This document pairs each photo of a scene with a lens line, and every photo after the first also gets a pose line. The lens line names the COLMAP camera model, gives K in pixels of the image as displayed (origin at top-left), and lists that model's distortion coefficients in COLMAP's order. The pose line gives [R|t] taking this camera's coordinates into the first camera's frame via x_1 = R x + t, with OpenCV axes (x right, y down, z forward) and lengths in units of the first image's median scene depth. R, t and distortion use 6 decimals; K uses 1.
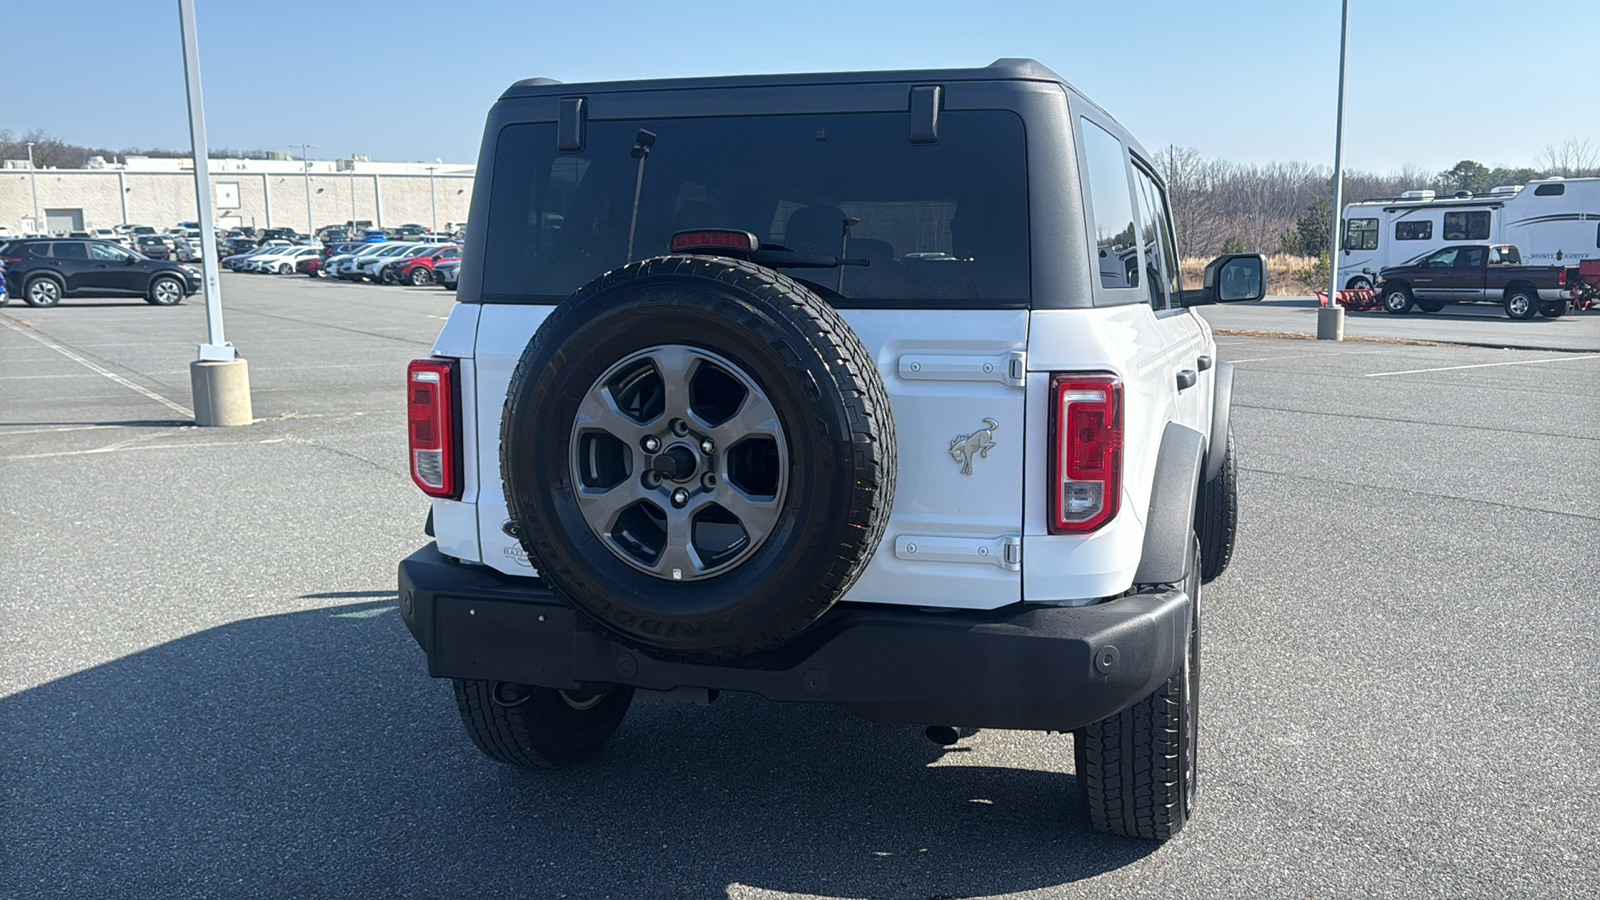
lens RADIAL K [[1352.4, 0, 828.9], [0, 1352.4, 450.2], [0, 0, 1]] dist [0.149296, -0.250780]
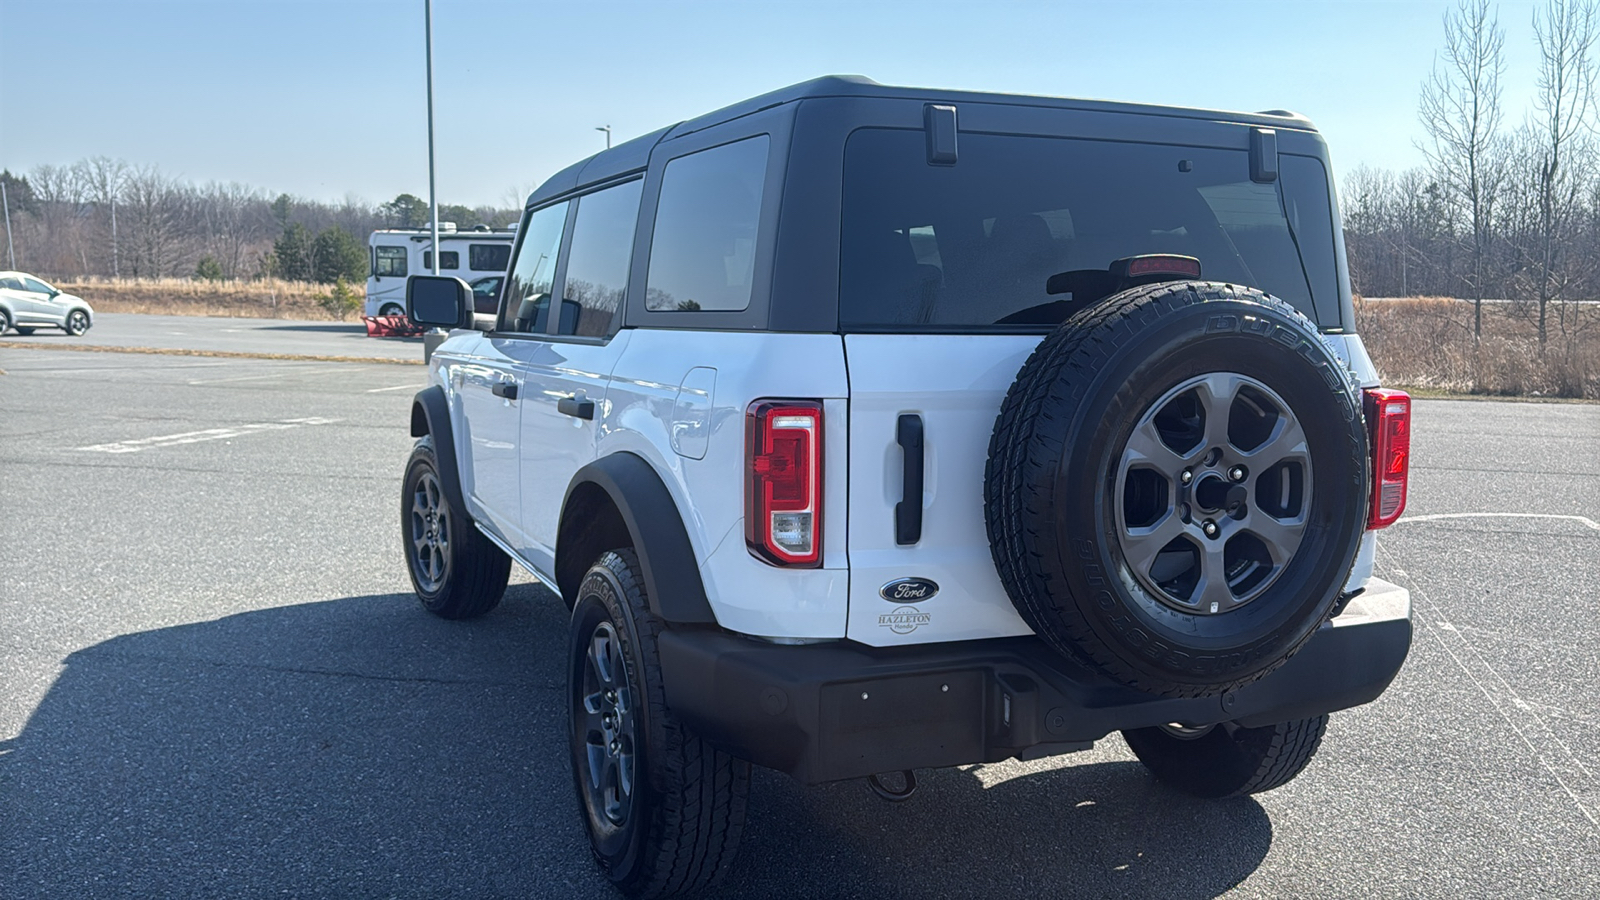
lens RADIAL K [[1372.2, 0, 812.7], [0, 1372.2, 445.0], [0, 0, 1]] dist [0.112502, -0.172413]
pose [[0.754077, -0.058334, 0.654190, -0.834795], [0.073262, 0.997303, 0.004482, -0.043254], [-0.652687, 0.044547, 0.756317, 0.367023]]
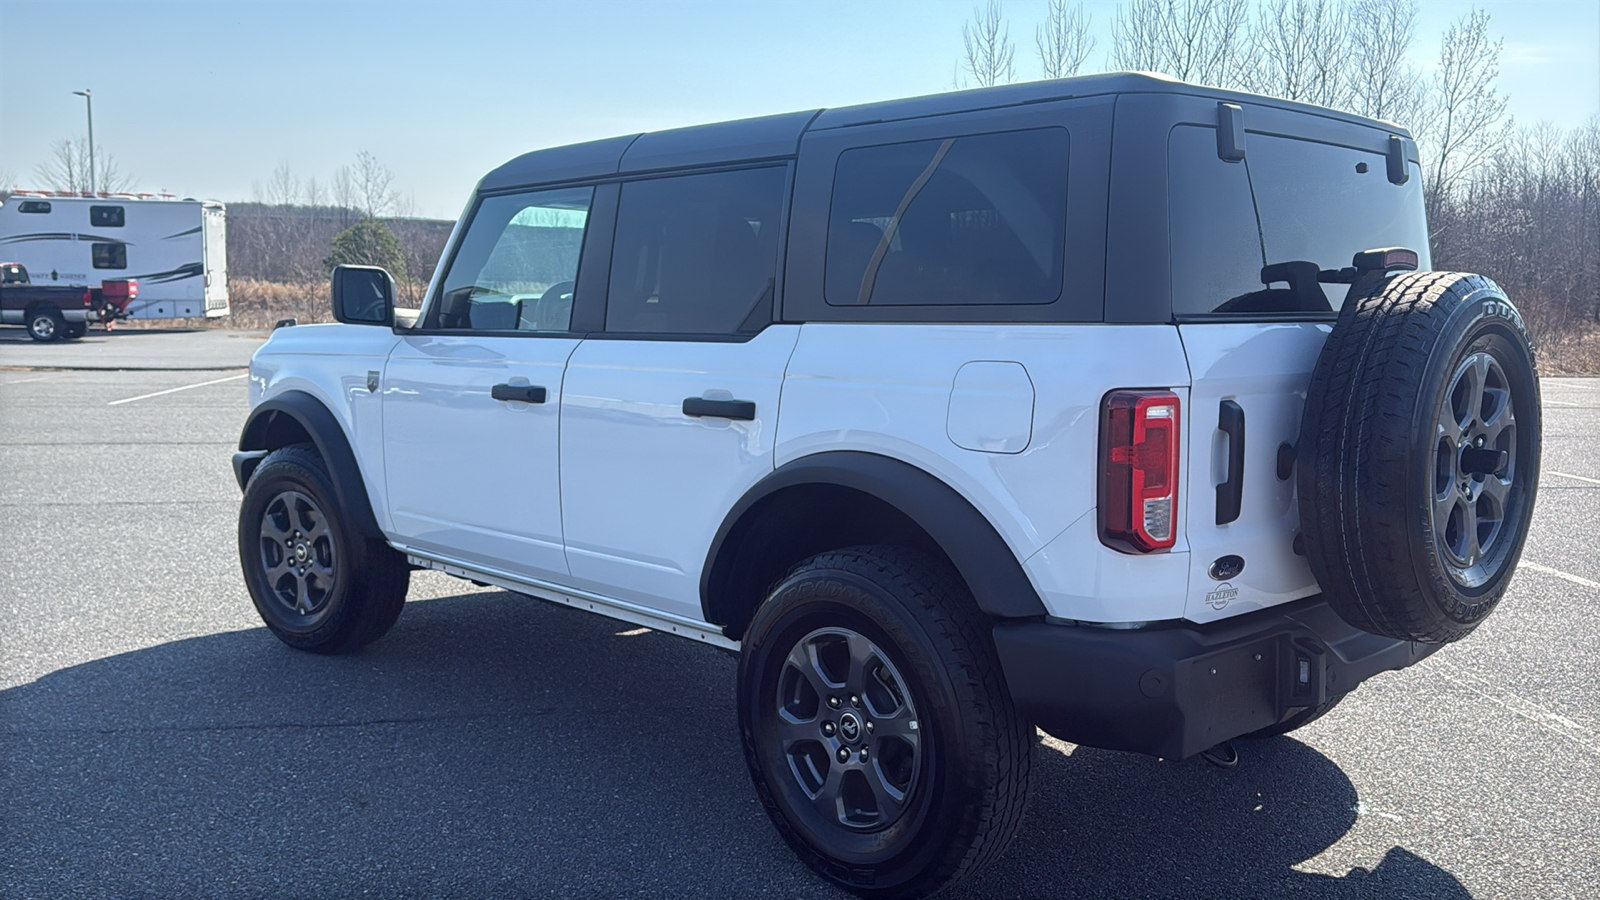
lens RADIAL K [[1373.2, 0, 829.7], [0, 1373.2, 468.5], [0, 0, 1]] dist [0.144314, -0.269312]
pose [[0.471087, -0.107094, 0.875561, -1.152124], [0.109874, 0.991996, 0.062219, -0.095179], [-0.875217, 0.066891, 0.479084, 0.775874]]
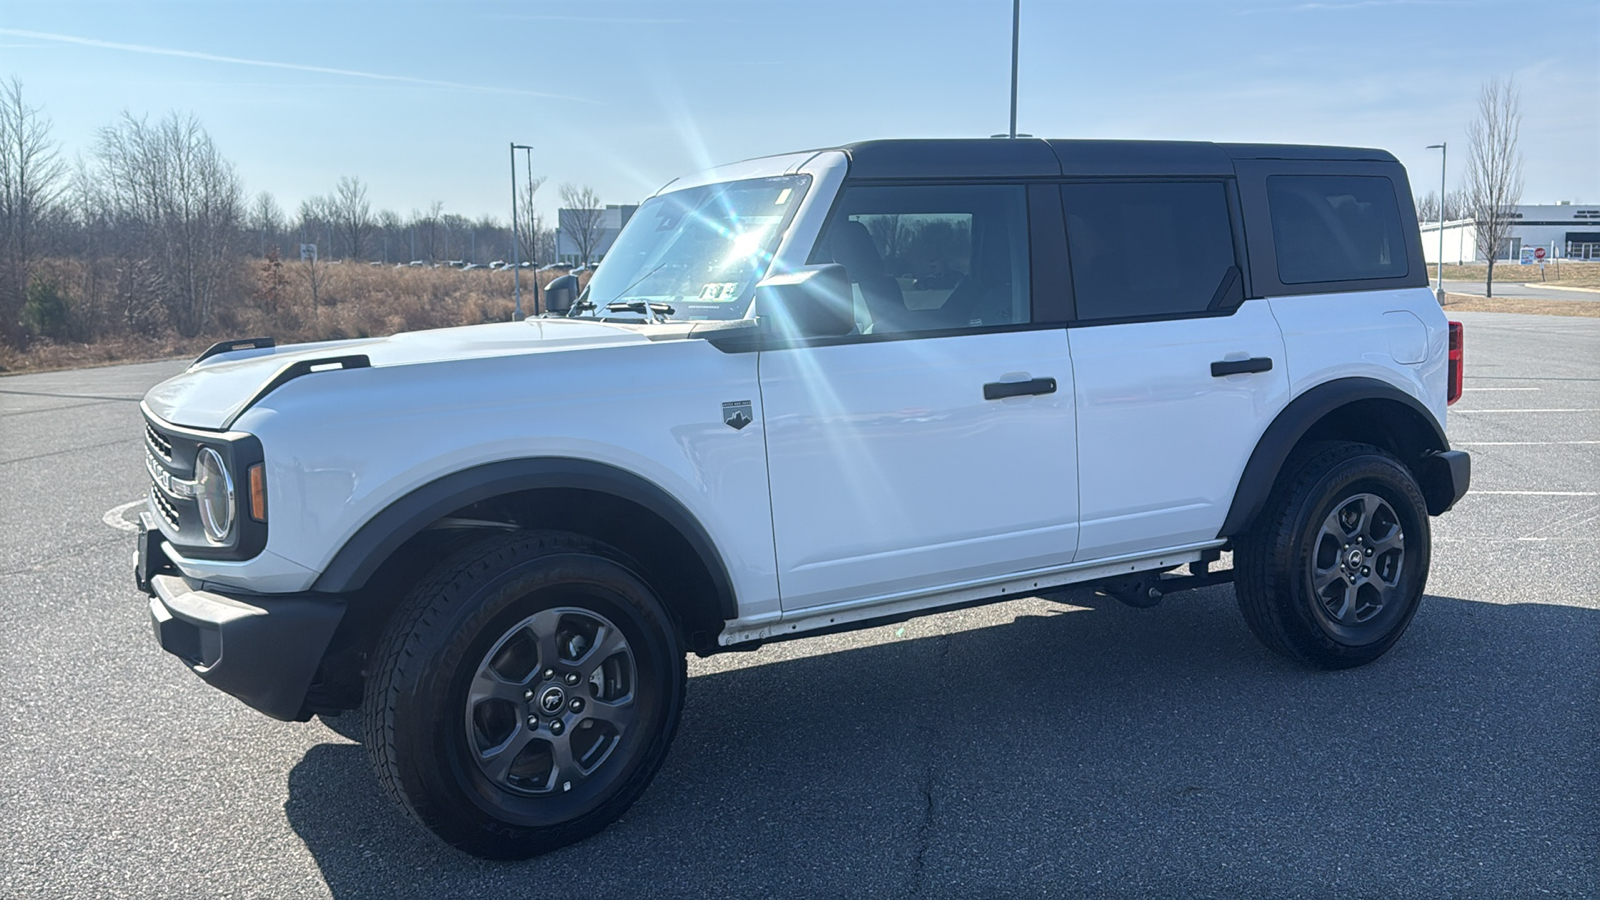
lens RADIAL K [[1359.7, 0, 819.7], [0, 1359.7, 446.0], [0, 0, 1]] dist [0.144240, -0.244500]
pose [[-0.732653, -0.066126, 0.677383, -0.875475], [0.114475, 0.969117, 0.218420, -0.369979], [-0.670907, 0.237569, -0.702457, 2.719773]]
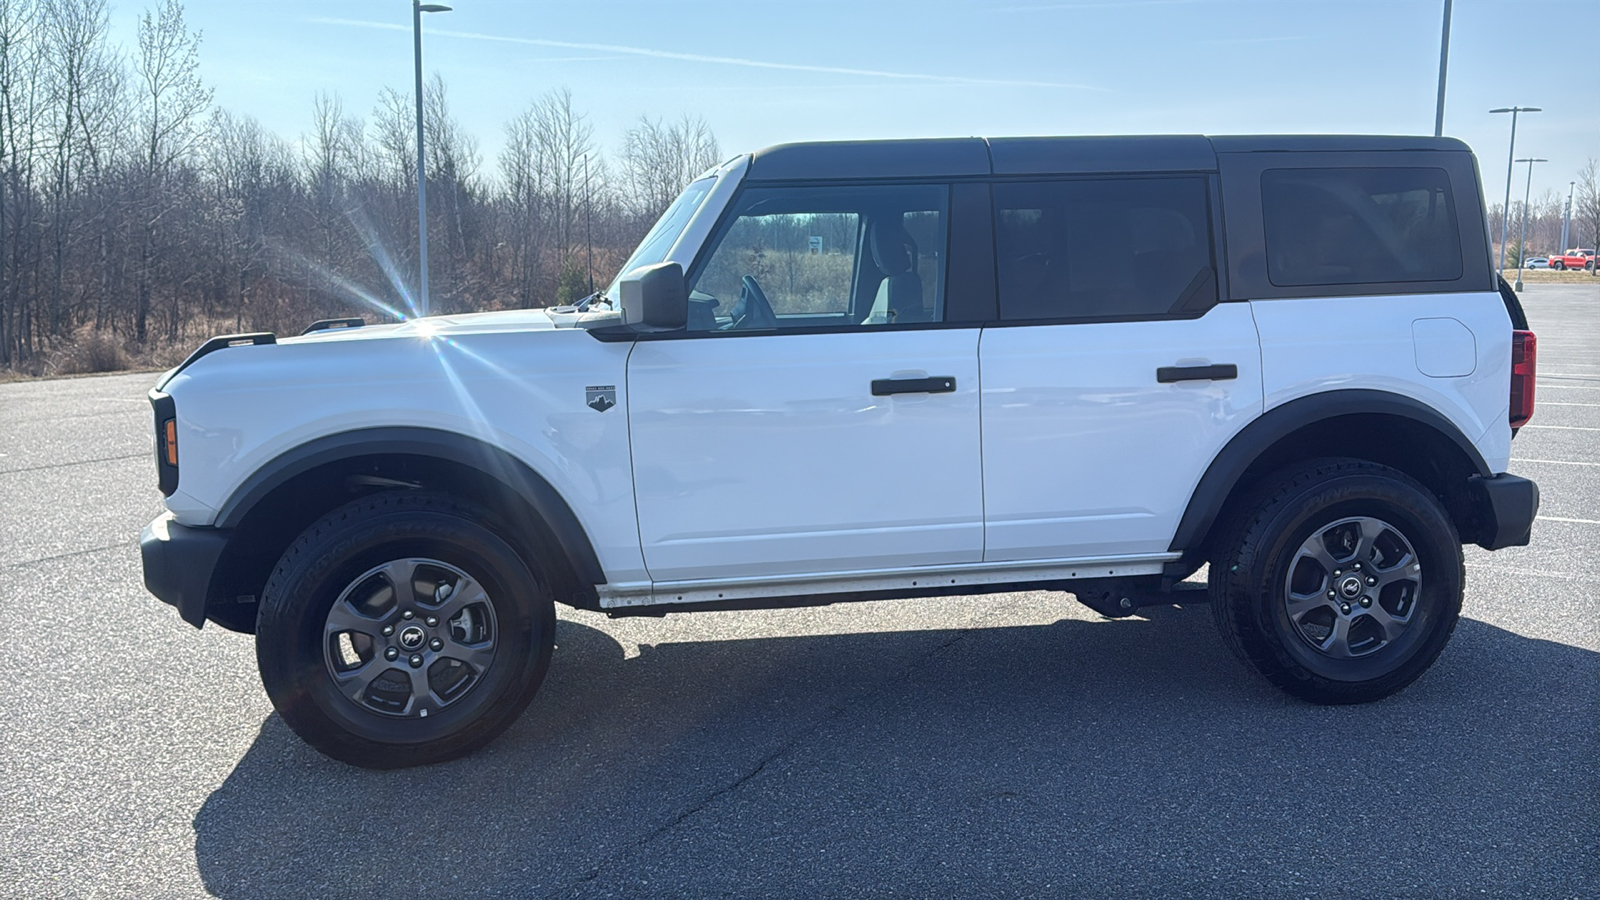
lens RADIAL K [[1352.4, 0, 828.9], [0, 1352.4, 450.2], [0, 0, 1]] dist [0.149296, -0.250780]
pose [[-0.458607, -0.108239, 0.882023, -1.260726], [0.130642, 0.973558, 0.187399, -0.313341], [-0.878984, 0.201171, -0.432339, 2.316813]]
